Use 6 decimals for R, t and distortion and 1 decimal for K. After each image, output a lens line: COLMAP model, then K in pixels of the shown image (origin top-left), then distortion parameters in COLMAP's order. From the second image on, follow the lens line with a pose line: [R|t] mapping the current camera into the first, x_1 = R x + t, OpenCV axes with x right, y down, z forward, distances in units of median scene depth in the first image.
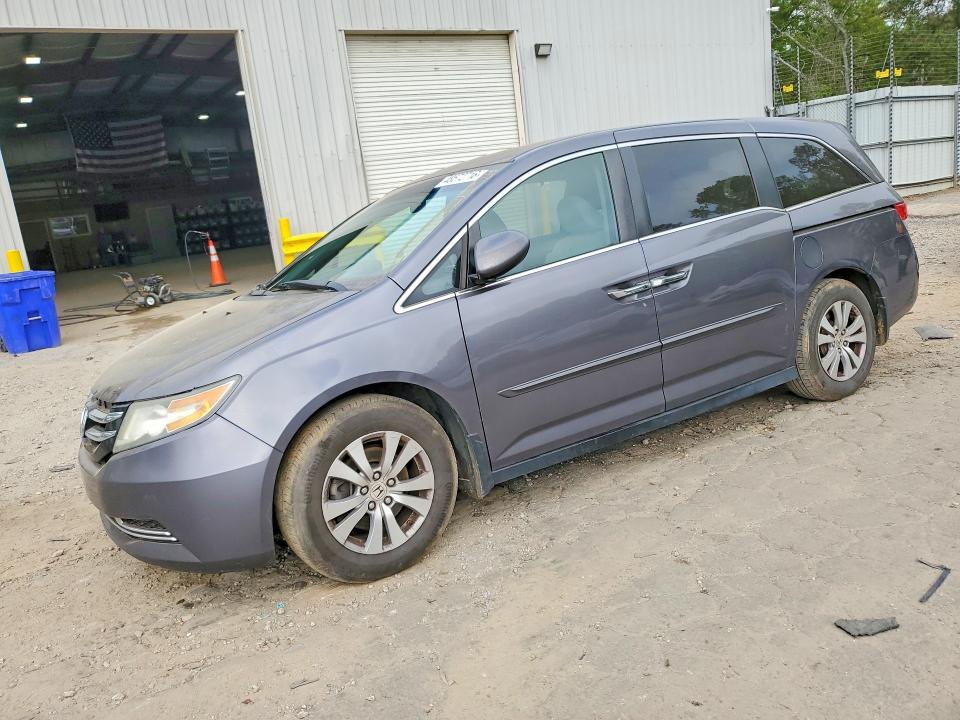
lens RADIAL K [[784.9, 0, 481.8], [0, 784.9, 358.1], [0, 0, 1]] dist [0.035697, 0.003232]
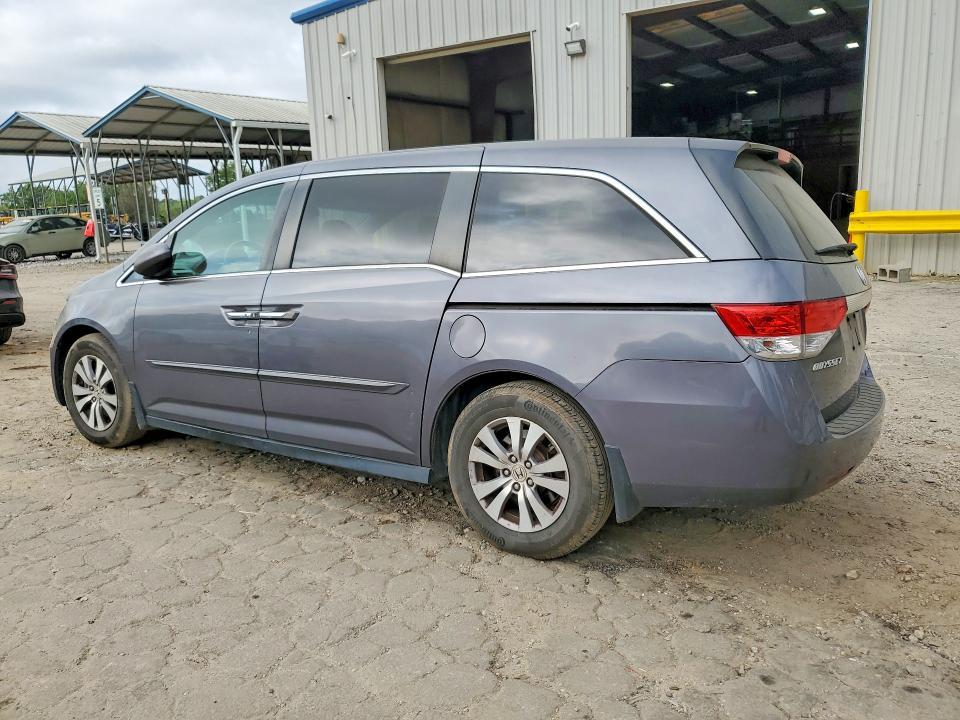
lens RADIAL K [[784.9, 0, 481.8], [0, 784.9, 358.1], [0, 0, 1]] dist [0.035697, 0.003232]
pose [[0.384163, 0.273405, -0.881855, 1.049733], [-0.205670, 0.956490, 0.206948, -0.261561], [0.900066, 0.101869, 0.423679, 0.688788]]
